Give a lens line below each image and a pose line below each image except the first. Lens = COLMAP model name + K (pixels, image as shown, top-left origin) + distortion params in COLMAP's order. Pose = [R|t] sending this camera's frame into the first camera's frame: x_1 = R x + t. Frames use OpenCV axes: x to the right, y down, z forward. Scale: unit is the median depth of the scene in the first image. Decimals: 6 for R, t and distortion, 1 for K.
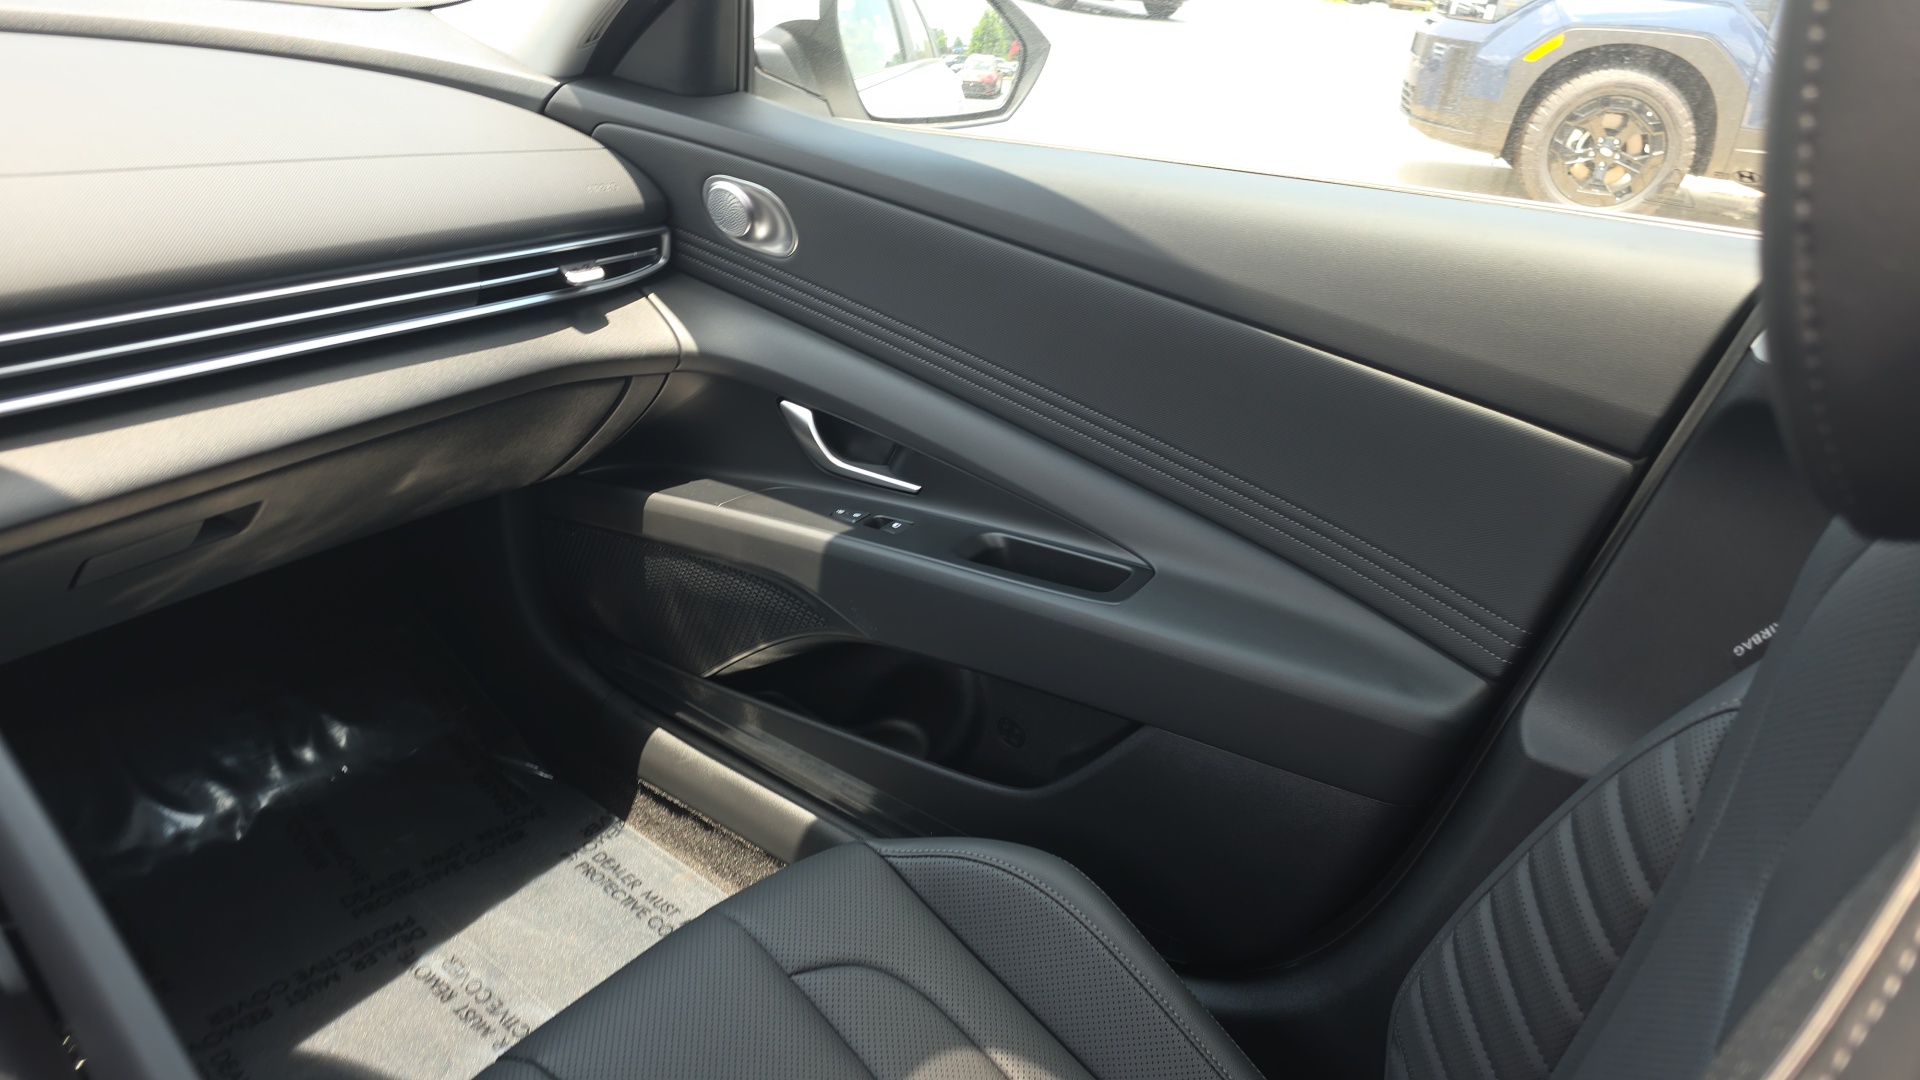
lens RADIAL K [[1299.0, 0, 967.6], [0, 1299.0, 541.9], [0, 0, 1]] dist [0.052494, -0.046495]
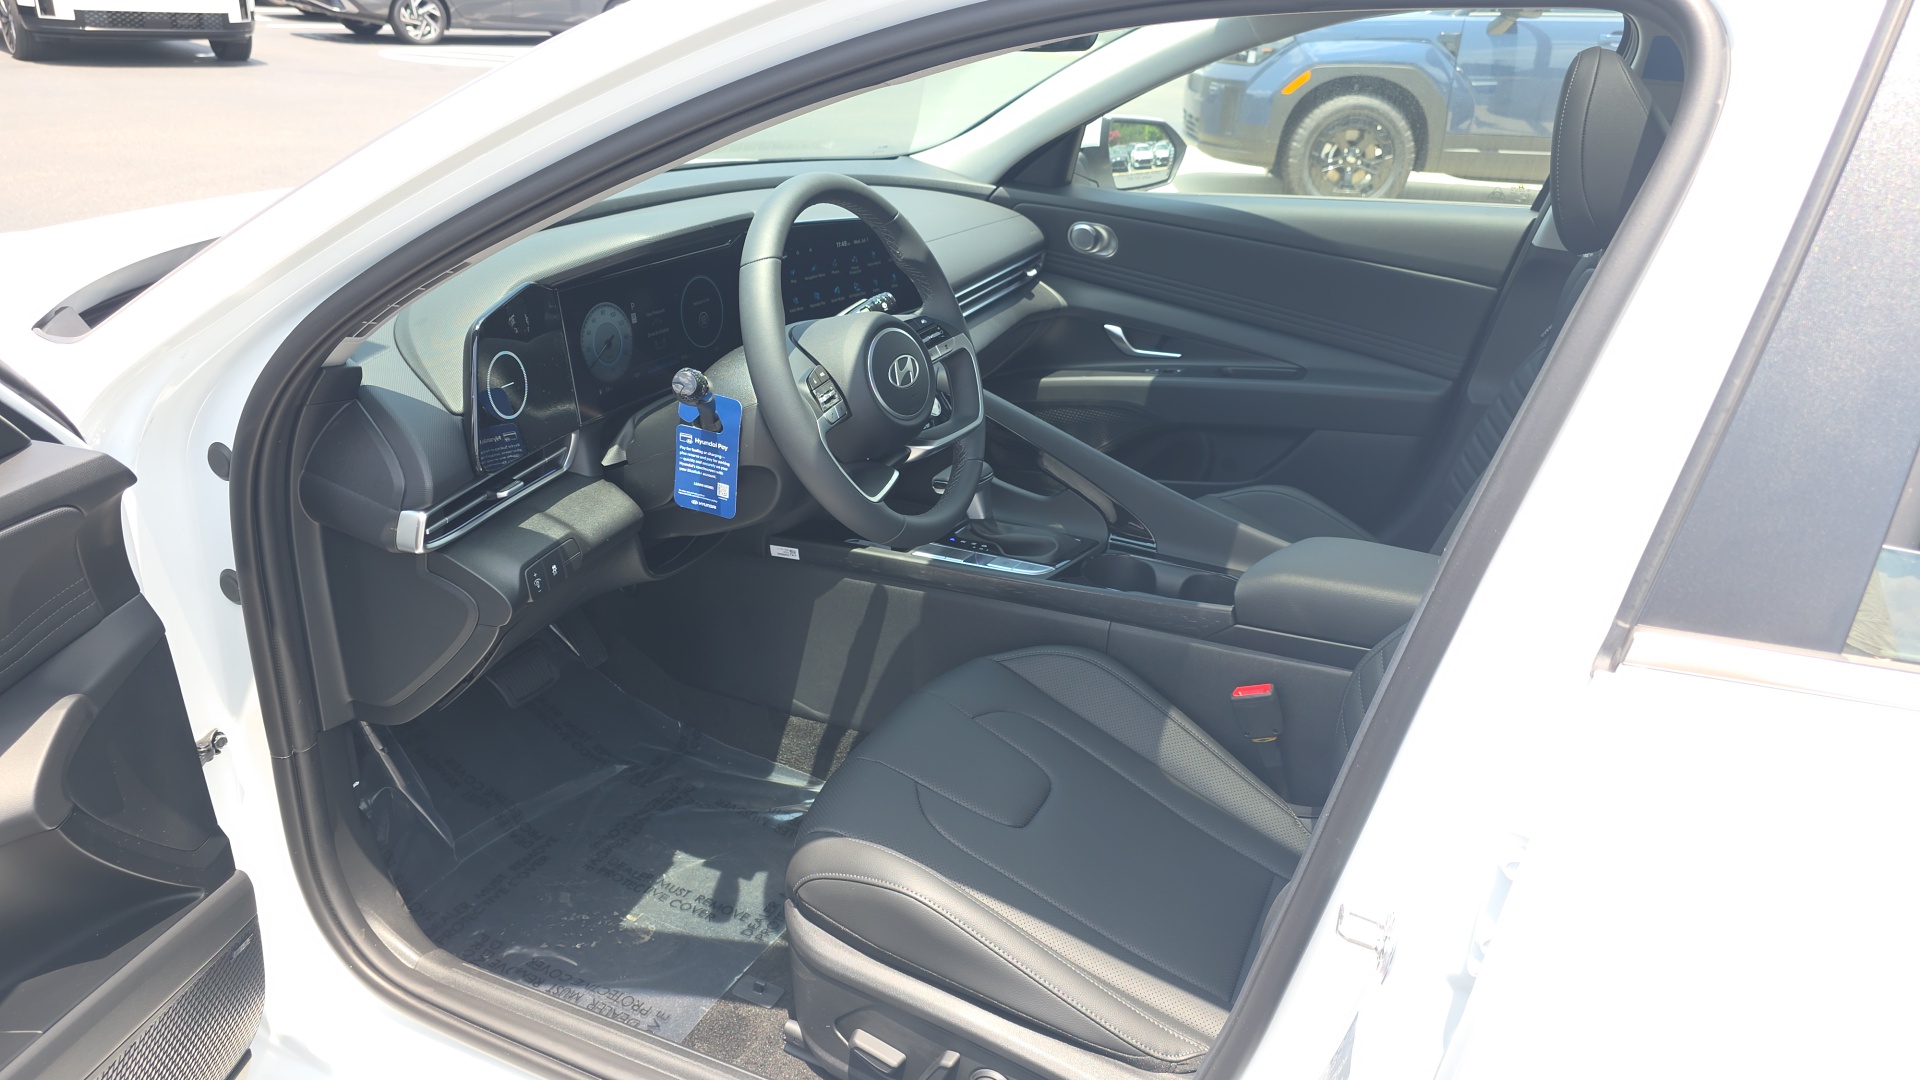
lens RADIAL K [[1257.9, 0, 987.0], [0, 1257.9, 579.0], [0, 0, 1]] dist [0.067105, -0.042401]
pose [[0.976896, -0.134216, 0.166313, -0.649909], [0.132750, 0.990949, 0.019953, 0.210239], [-0.167486, 0.002586, 0.985871, -0.891915]]
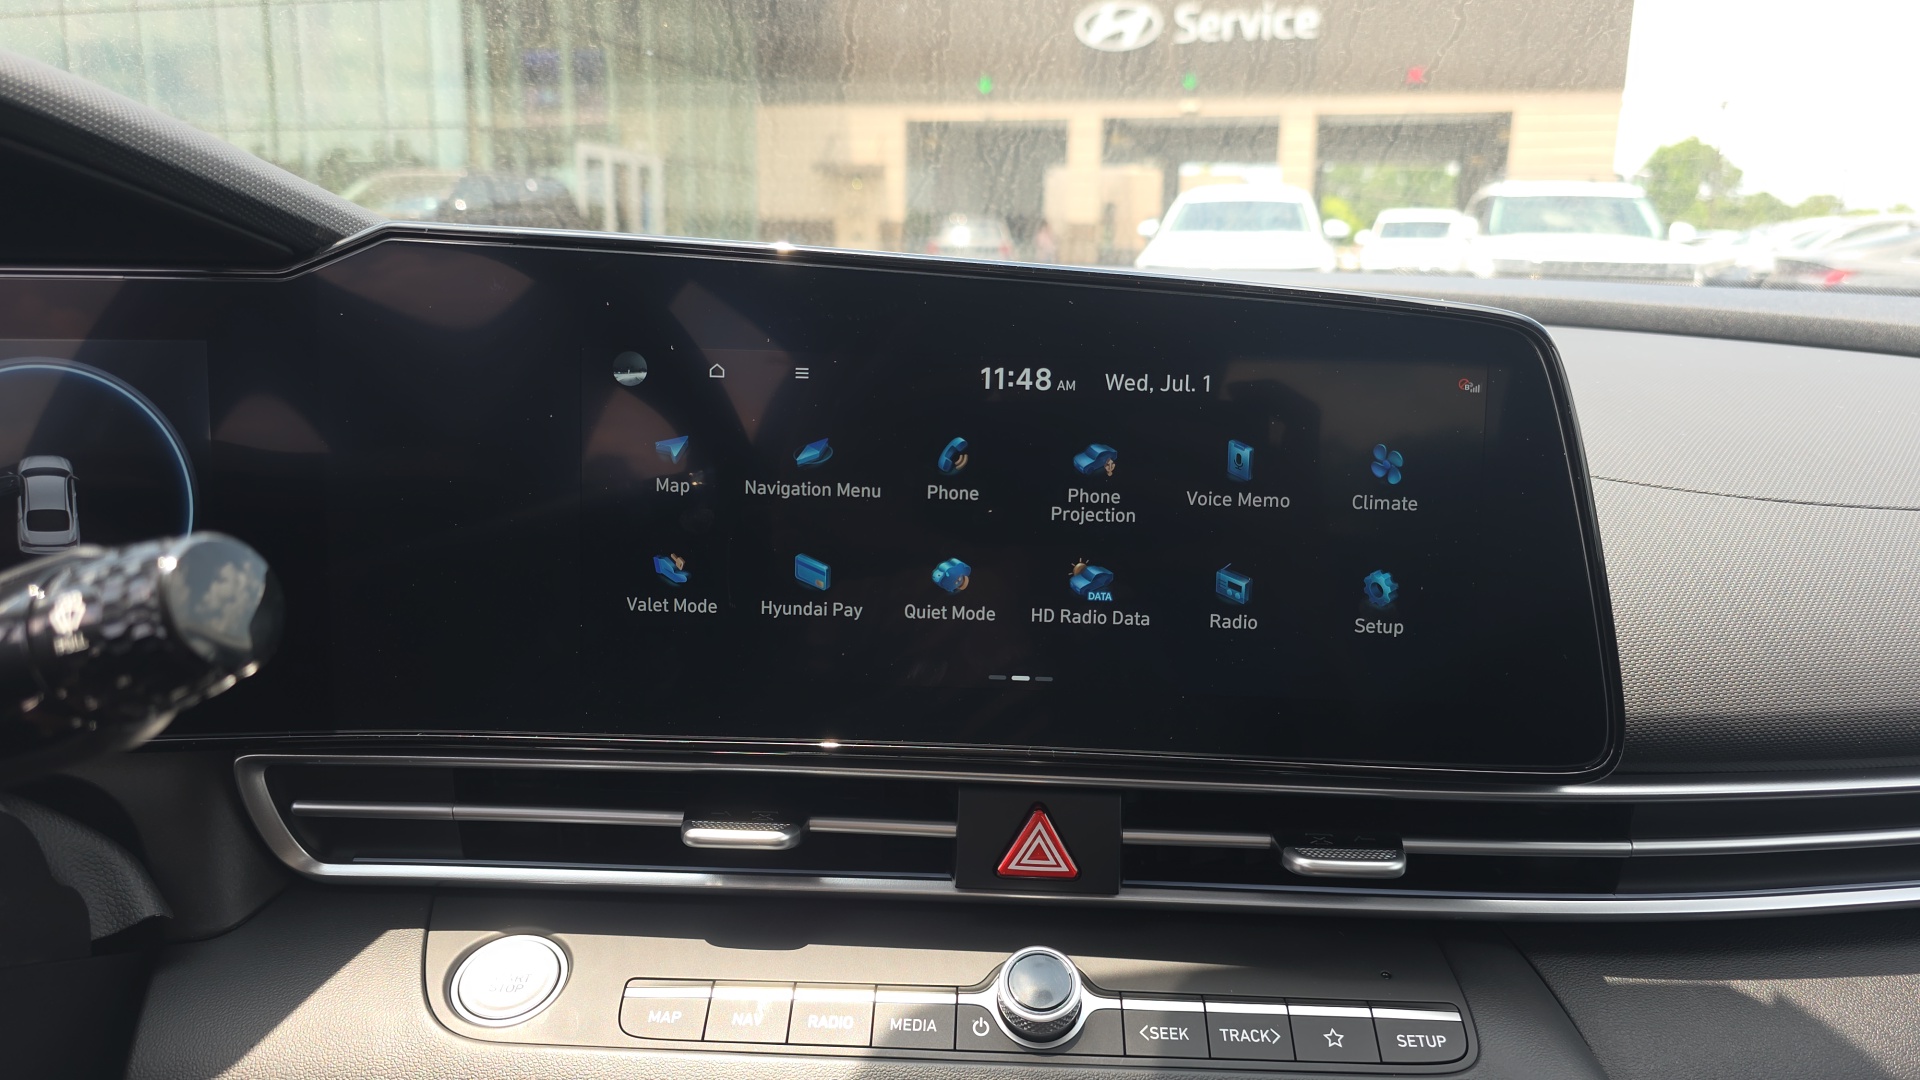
lens RADIAL K [[1335.8, 0, 946.5], [0, 1335.8, 533.7], [0, 0, 1]] dist [0.045961, -0.064175]
pose [[0.674137, 0.058220, -0.736308, -0.328523], [-0.271317, 0.946714, -0.173551, -0.029294], [0.686969, 0.316770, 0.654011, 0.190568]]
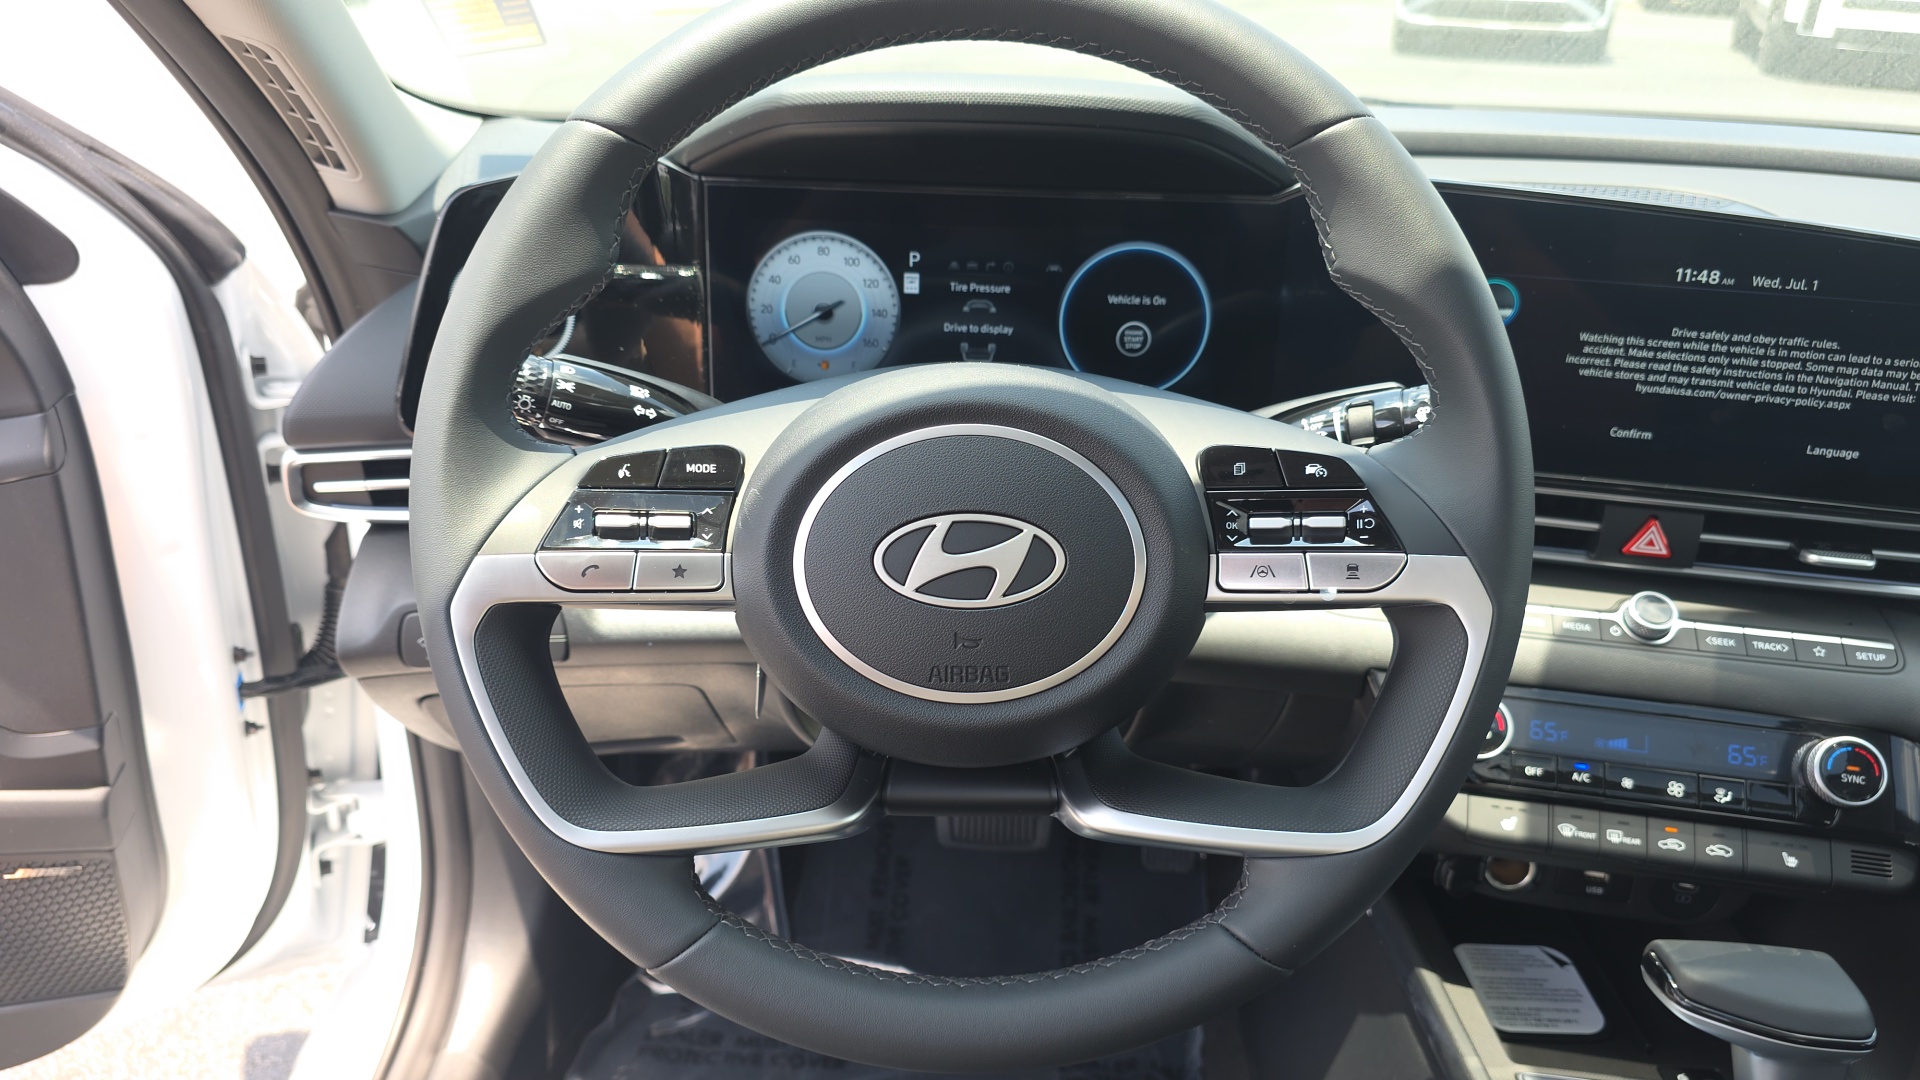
lens RADIAL K [[1324.1, 0, 959.0], [0, 1324.1, 534.4], [0, 0, 1]] dist [0.055015, -0.077595]
pose [[0.563554, 0.265029, -0.782410, -0.269714], [-0.332483, 0.939806, 0.078864, 0.029651], [0.756216, 0.215694, 0.617749, -0.125351]]
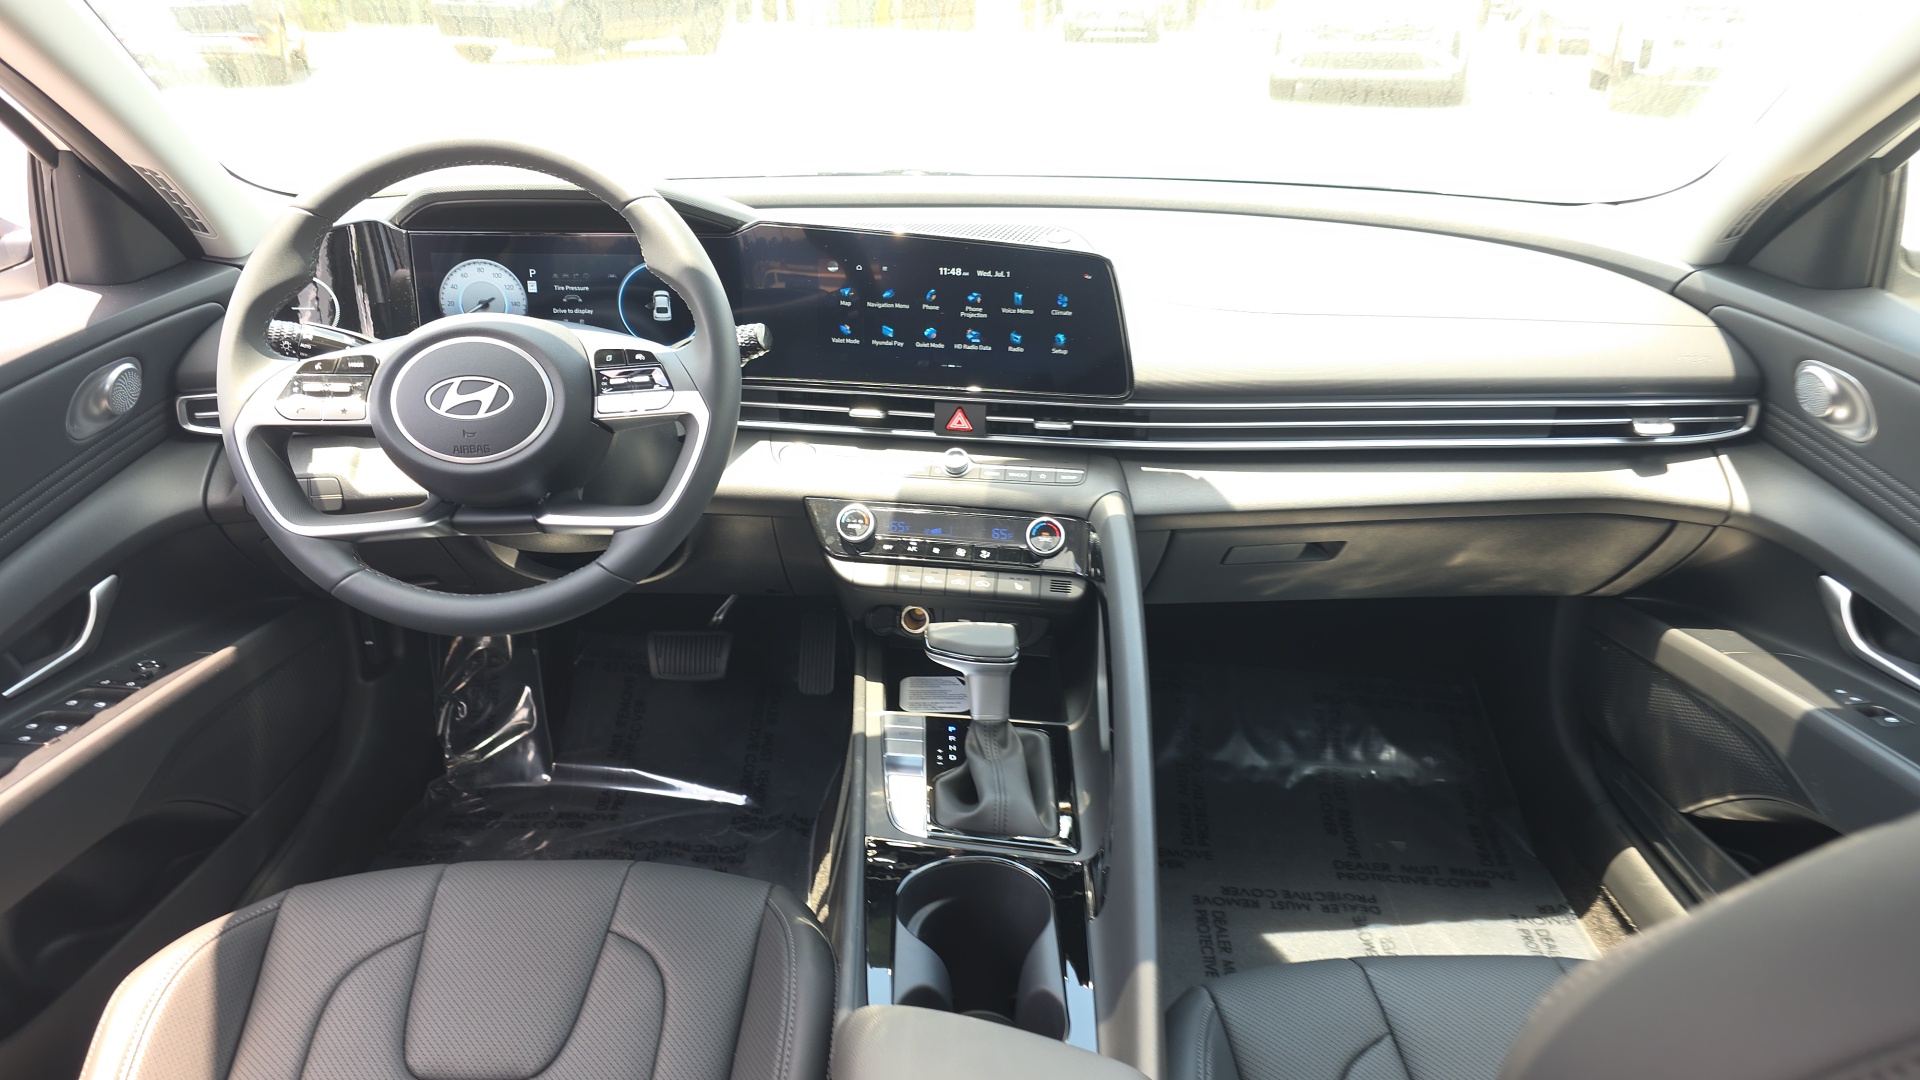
lens RADIAL K [[1317.5, 0, 956.8], [0, 1317.5, 530.2], [0, 0, 1]] dist [0.062244, -0.072964]
pose [[0.593468, 0.218006, -0.774770, 0.233124], [-0.301102, 0.952855, 0.037474, 0.021794], [0.746414, 0.211046, 0.631131, -0.167408]]
